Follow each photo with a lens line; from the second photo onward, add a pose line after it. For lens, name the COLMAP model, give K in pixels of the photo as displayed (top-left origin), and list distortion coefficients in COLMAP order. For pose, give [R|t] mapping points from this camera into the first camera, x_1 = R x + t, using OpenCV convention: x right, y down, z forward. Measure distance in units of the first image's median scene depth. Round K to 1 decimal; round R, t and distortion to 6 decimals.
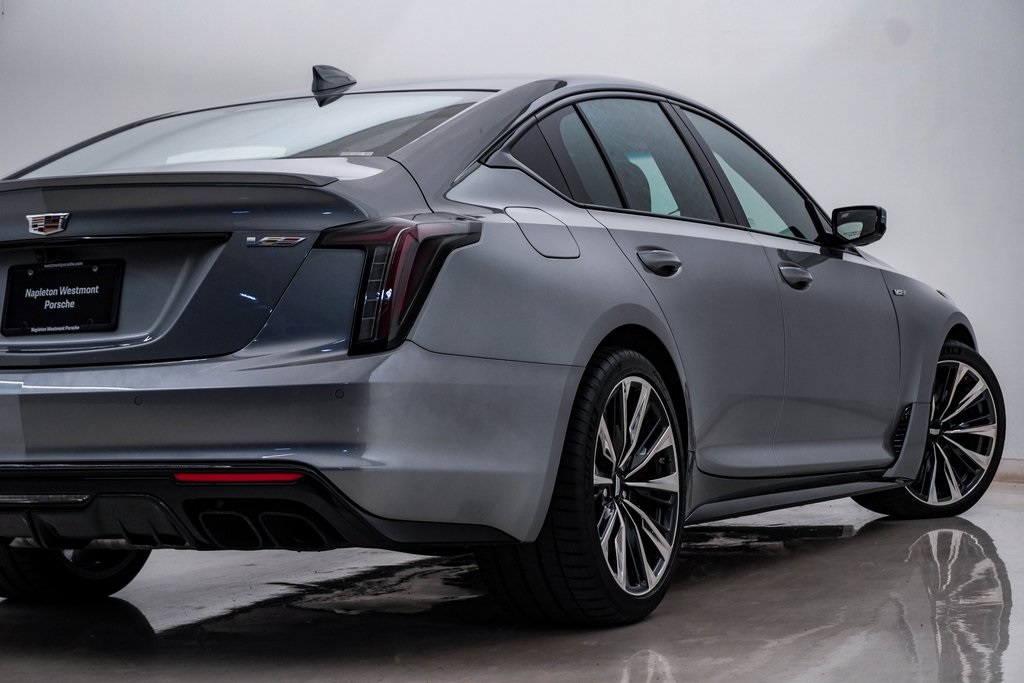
lens RADIAL K [[2177.6, 0, 511.9], [0, 2177.6, 343.0], [0, 0, 1]] dist [0.038330, 0.000000]
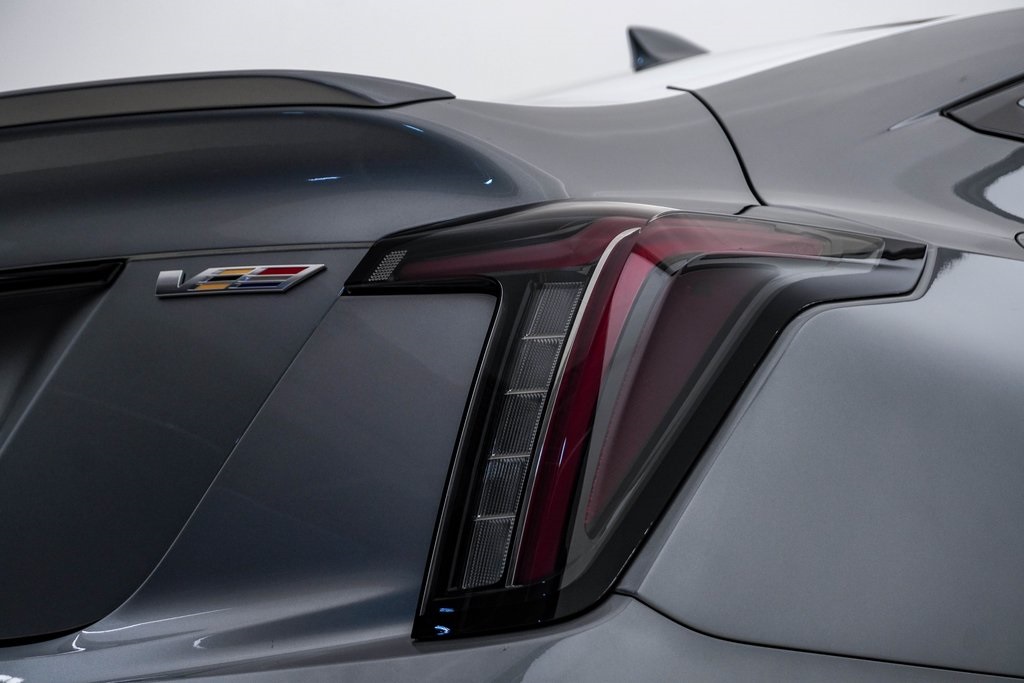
lens RADIAL K [[2177.6, 0, 509.4], [0, 2177.6, 340.5], [0, 0, 1]] dist [0.038330, 0.000000]
pose [[0.955745, -0.026105, -0.293037, 0.021495], [-0.018983, 0.988508, -0.149974, 0.008809], [0.293585, 0.148900, 0.944265, 0.684437]]
